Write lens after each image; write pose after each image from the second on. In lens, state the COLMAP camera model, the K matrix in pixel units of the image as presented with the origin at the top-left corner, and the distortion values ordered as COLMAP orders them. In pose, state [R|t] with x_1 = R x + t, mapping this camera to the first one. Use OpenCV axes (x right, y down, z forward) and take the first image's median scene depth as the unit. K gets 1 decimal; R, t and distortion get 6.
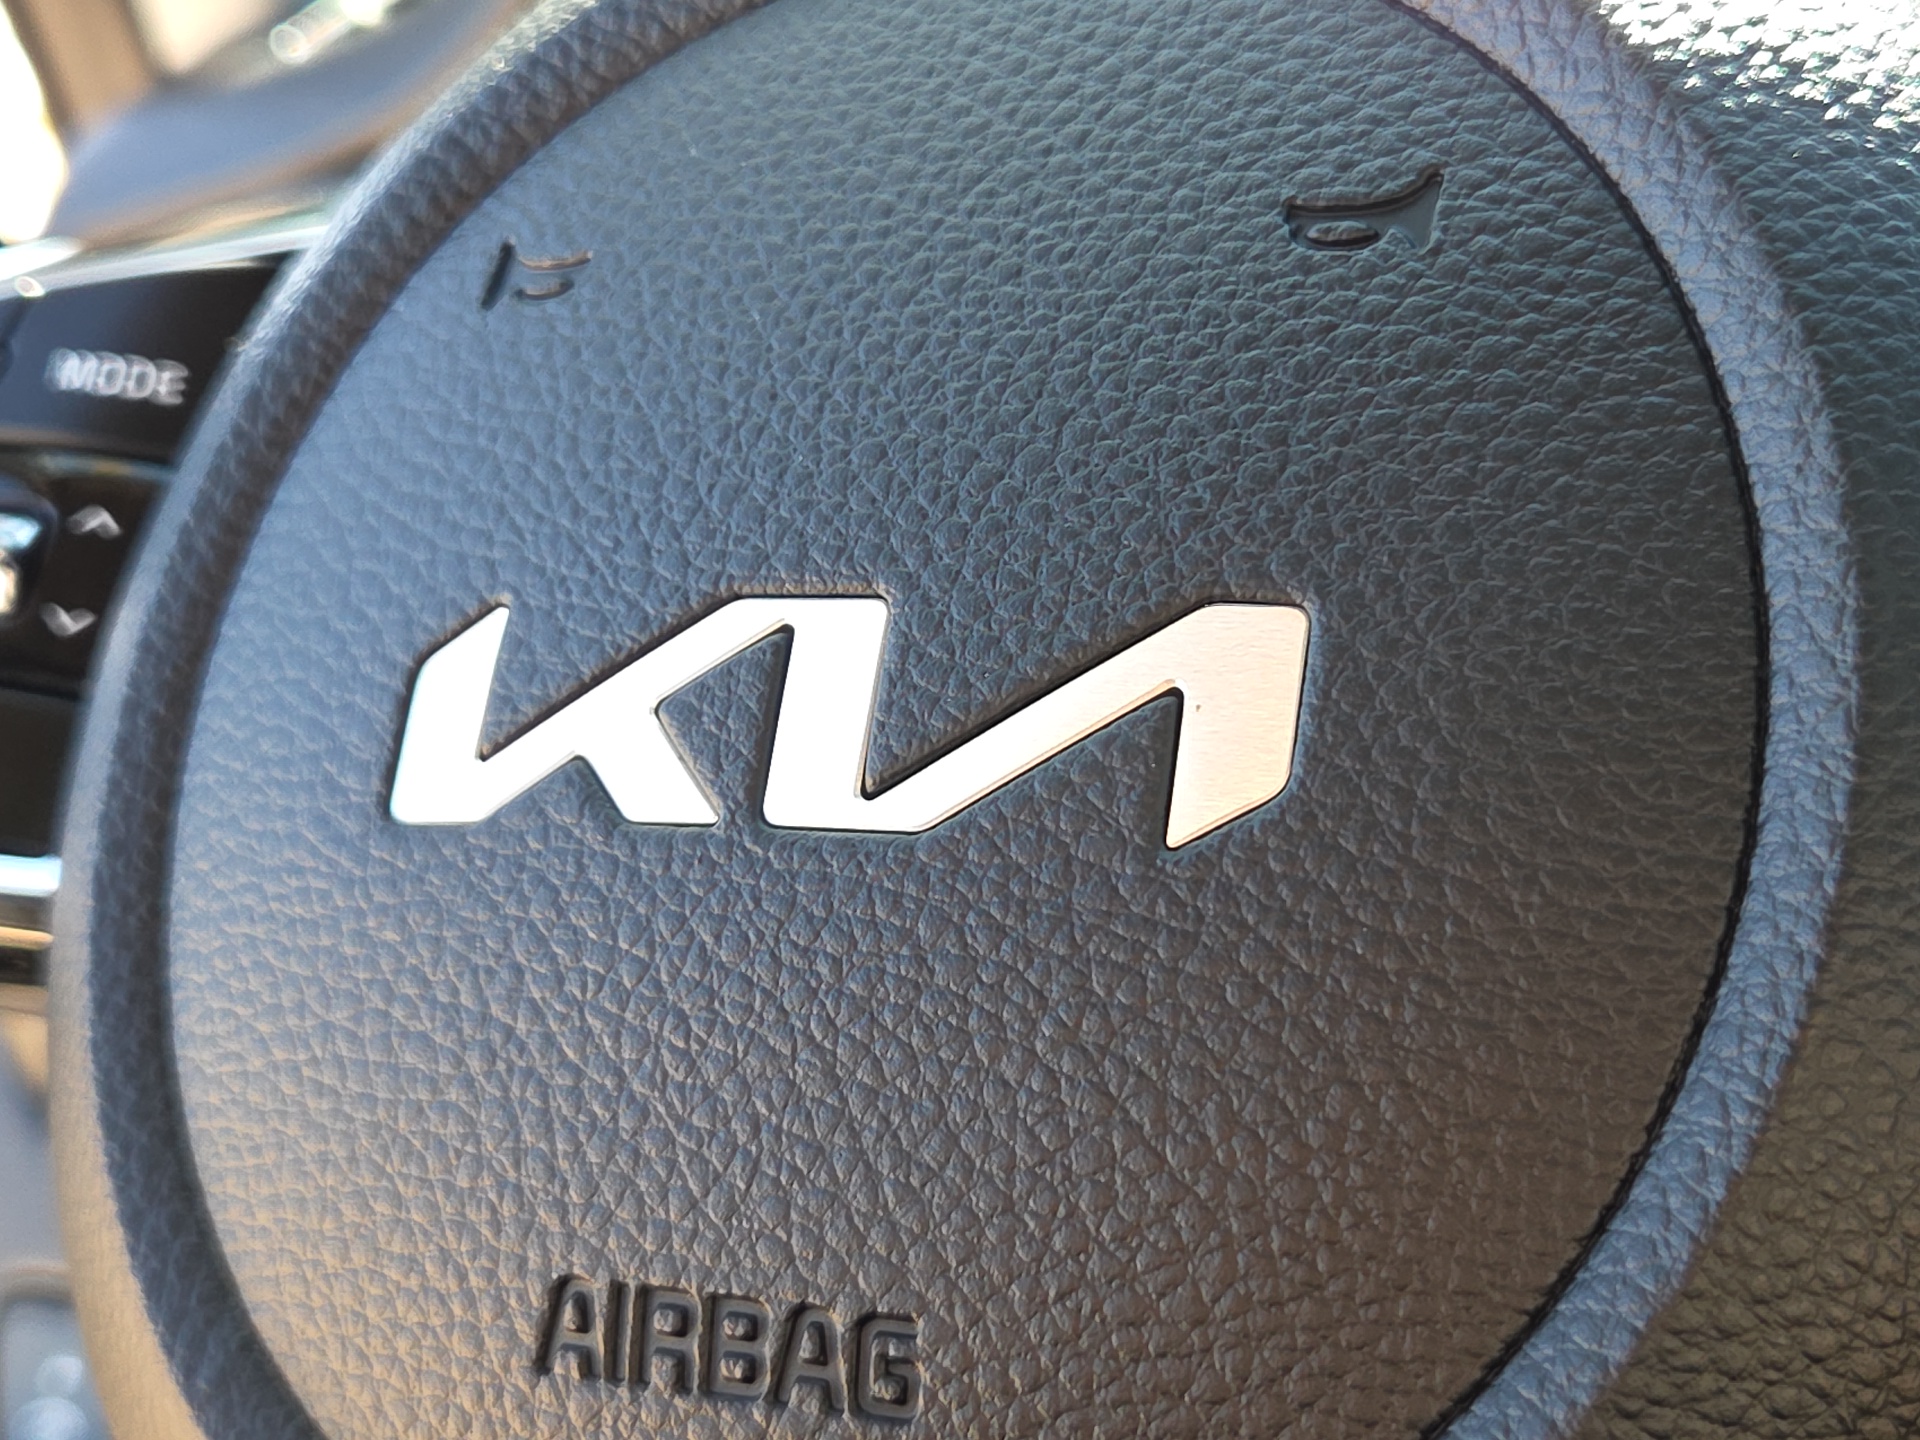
lens RADIAL K [[3162.9, 0, 960.0], [0, 3162.9, 720.0], [0, 0, 1]] dist [0.004145, 0.002205]
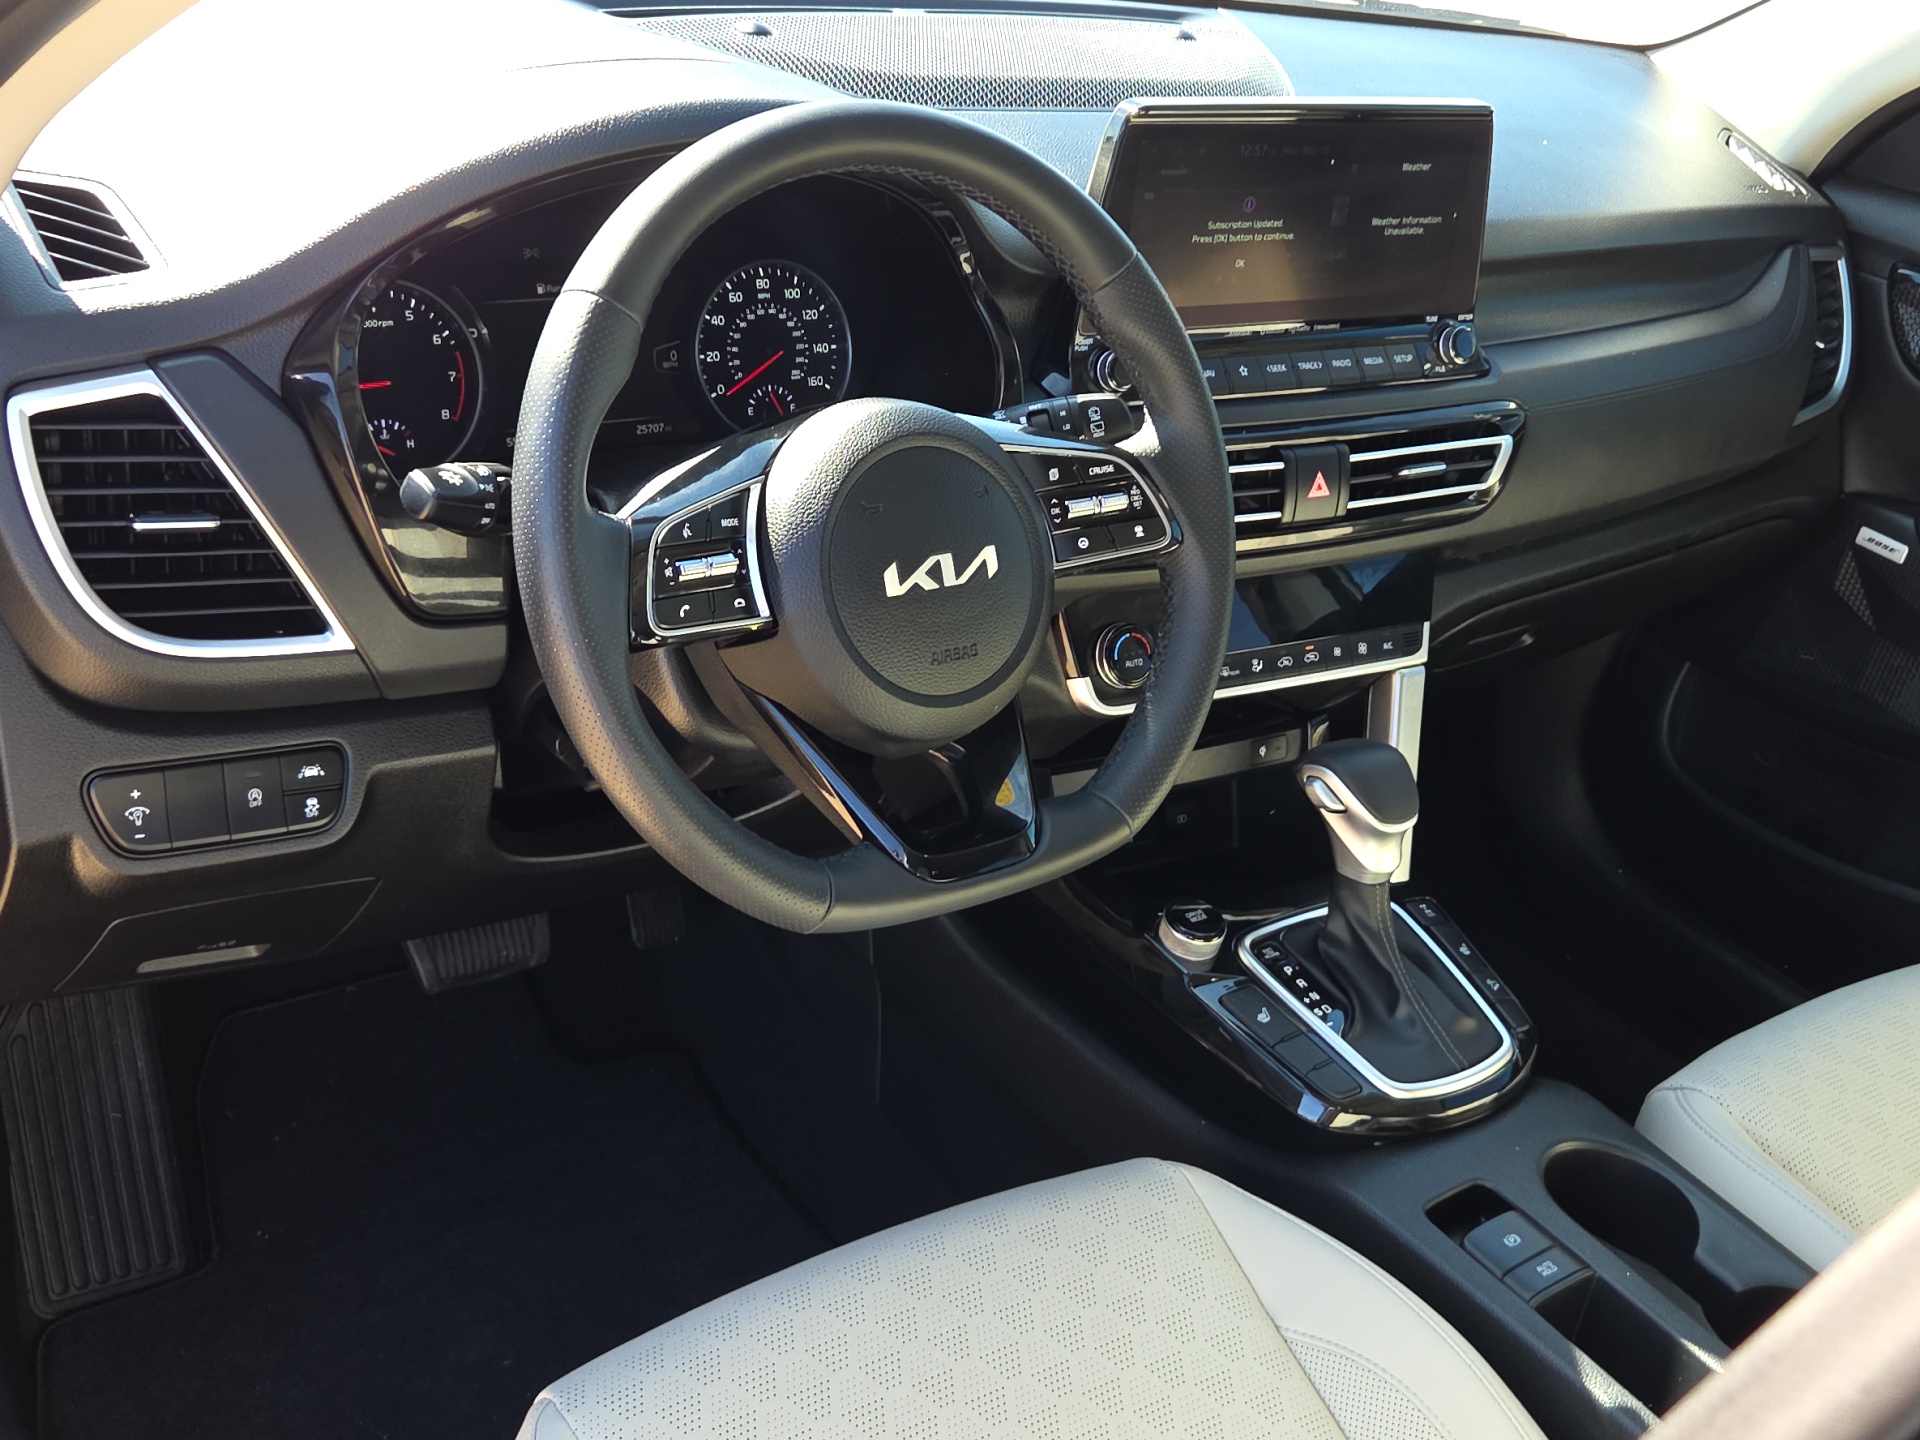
lens RADIAL K [[2196.2, 0, 961.0], [0, 2196.2, 690.9], [0, 0, 1]] dist [0.101123, -0.188850]
pose [[0.391285, -0.286506, 0.874534, -4.556397], [-0.001758, 0.950068, 0.312038, -1.322553], [-0.920268, -0.123633, 0.371244, -0.965258]]
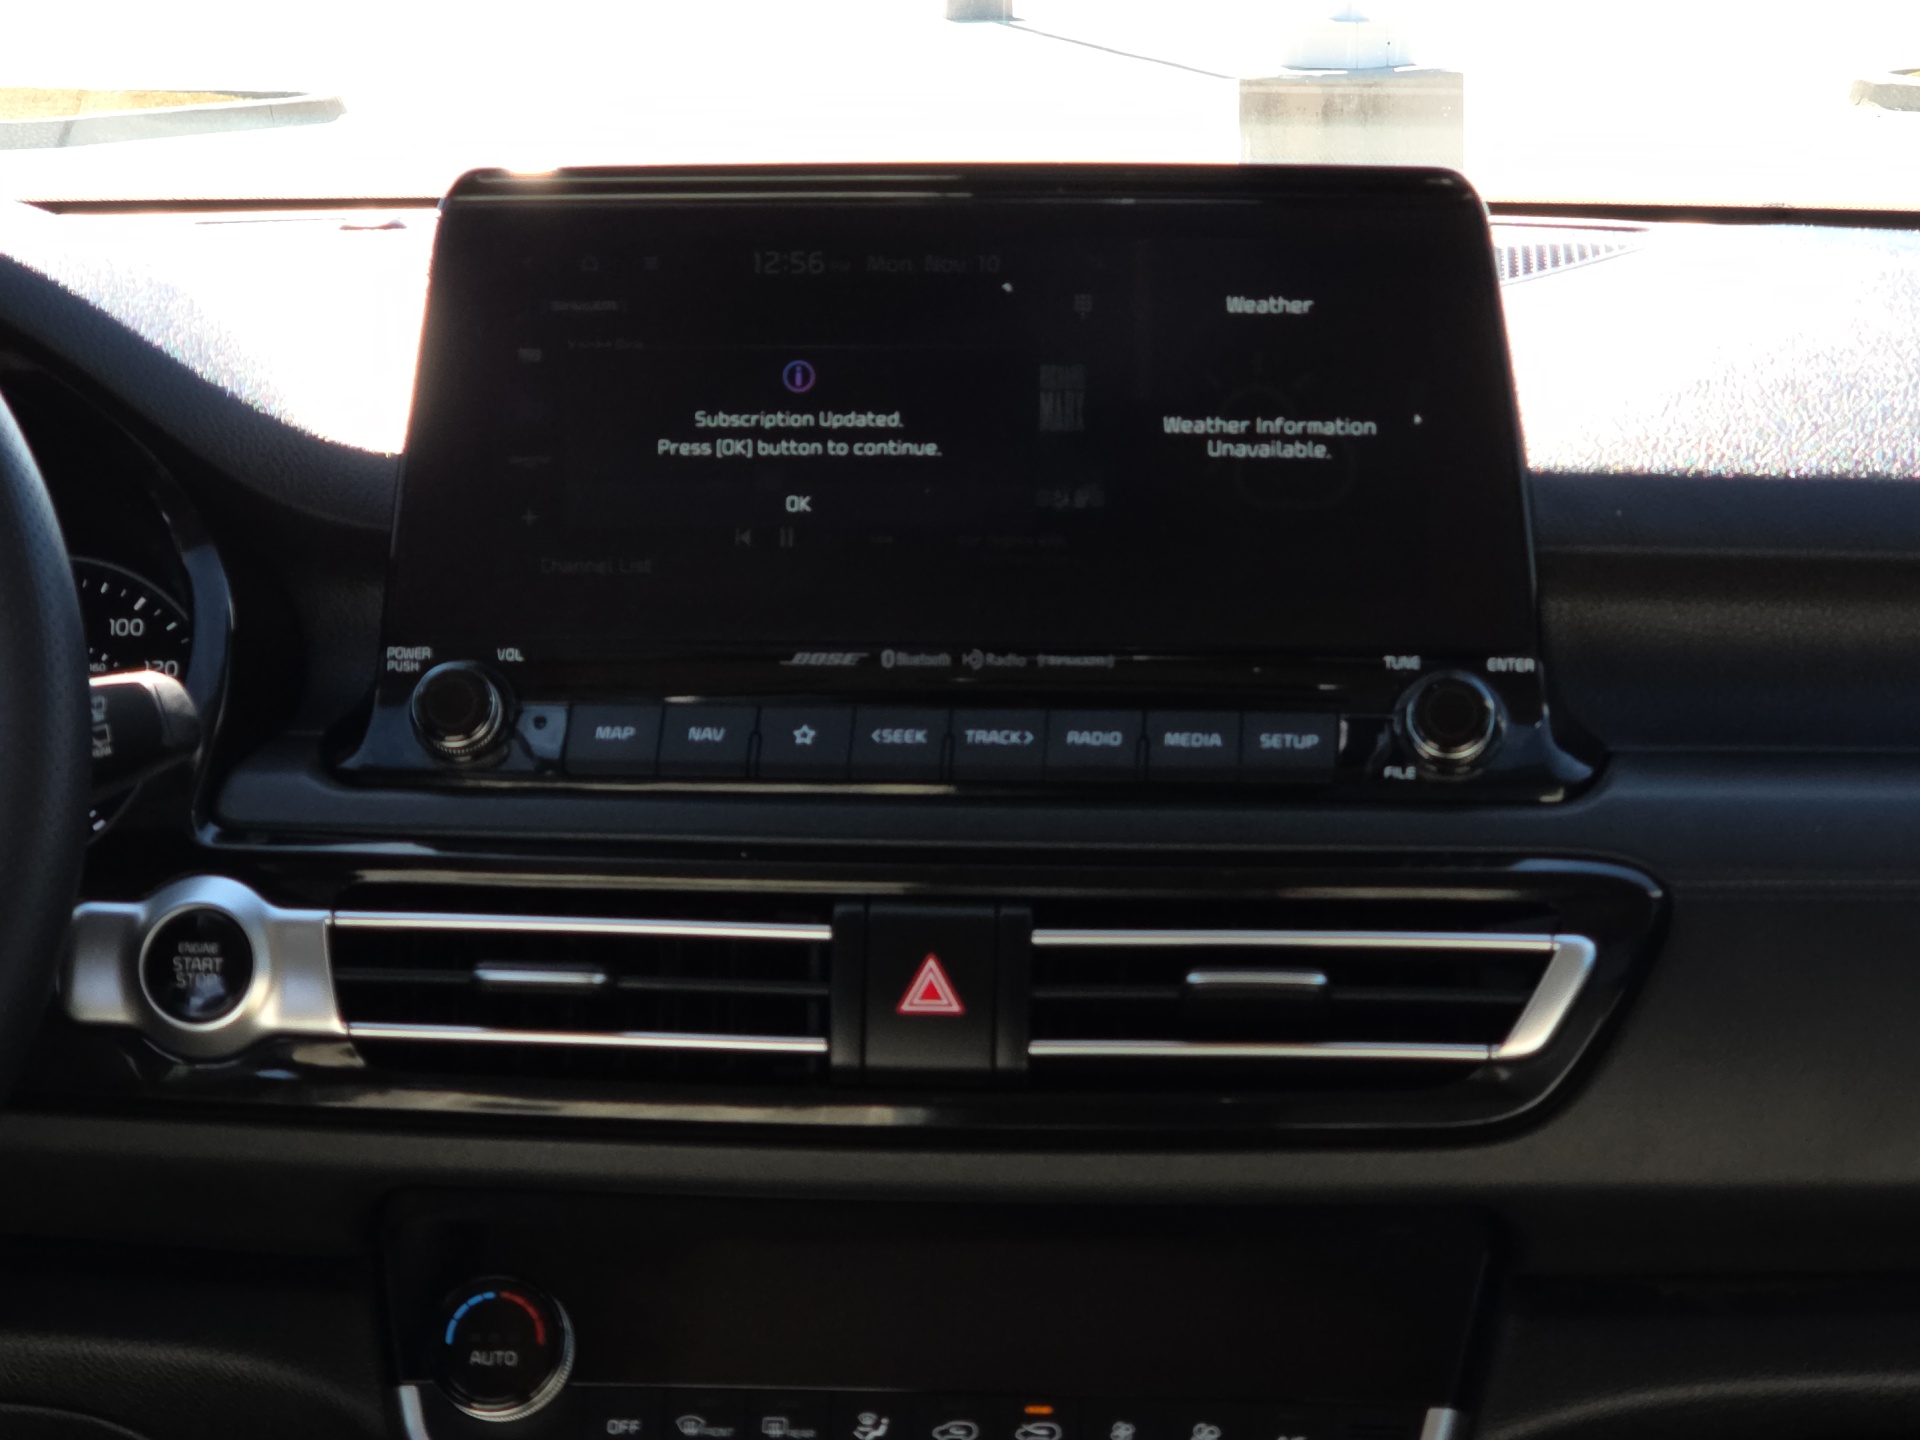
lens RADIAL K [[4681.8, 0, 960.0], [0, 4681.8, 720.0], [0, 0, 1]] dist [-0.966737, 16.492353]
pose [[0.872750, 0.010761, 0.488048, -0.949345], [0.018662, 0.998291, -0.055383, 0.196088], [-0.487810, 0.057444, 0.871058, -4.827240]]
